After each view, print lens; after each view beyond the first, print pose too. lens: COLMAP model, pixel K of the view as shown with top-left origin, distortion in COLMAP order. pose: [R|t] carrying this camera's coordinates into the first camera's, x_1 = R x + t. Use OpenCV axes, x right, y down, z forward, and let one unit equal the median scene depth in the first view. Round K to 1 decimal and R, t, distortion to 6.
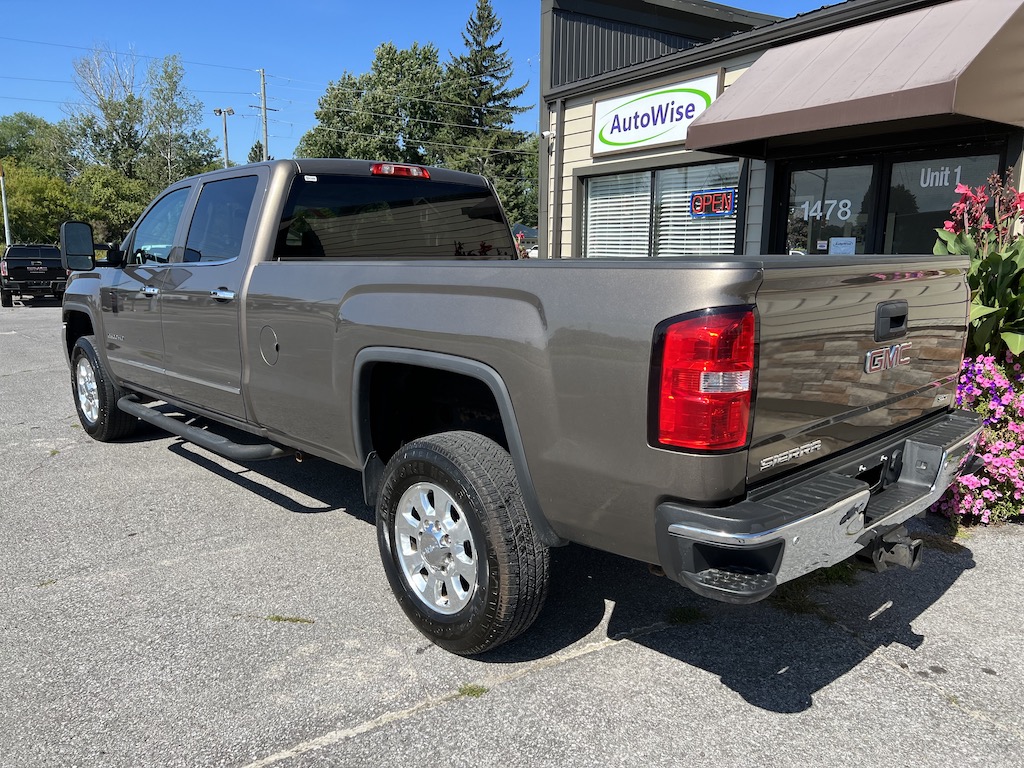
lens RADIAL K [[753.9, 0, 504.9], [0, 753.9, 381.1], [0, 0, 1]] dist [0.071855, -0.087994]
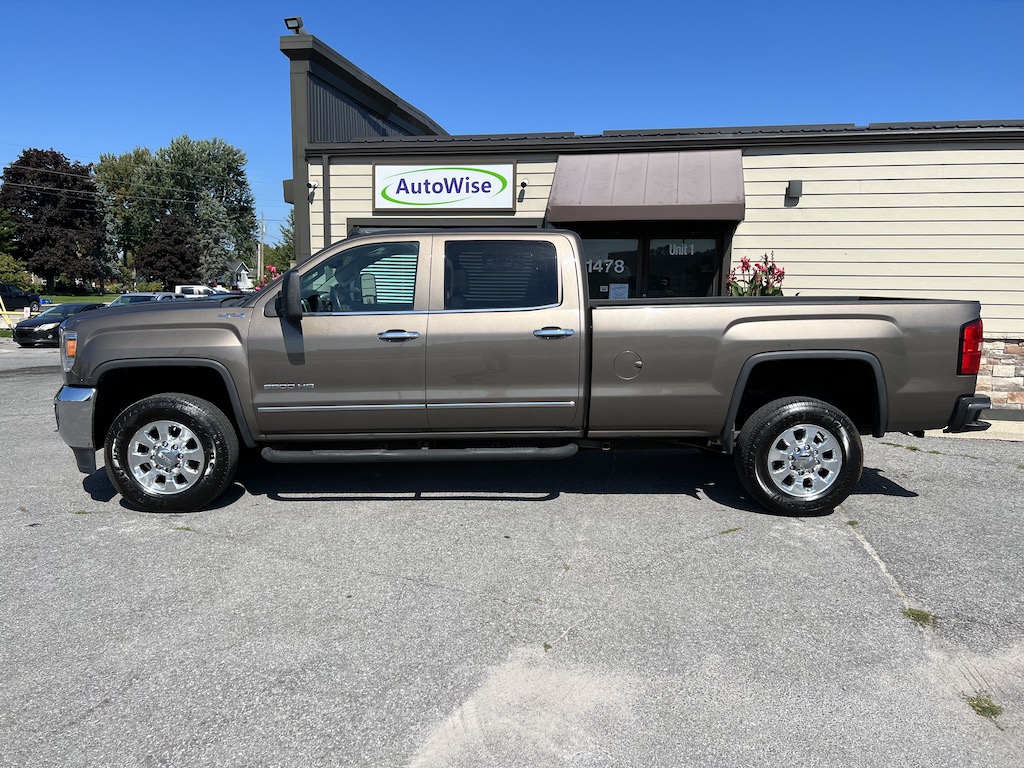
lens RADIAL K [[753.9, 0, 504.9], [0, 753.9, 381.1], [0, 0, 1]] dist [0.071855, -0.087994]
pose [[0.687179, -0.090683, 0.720806, -0.704136], [0.122580, 0.992426, 0.007994, -0.025899], [-0.716072, 0.082863, 0.693090, 0.090995]]
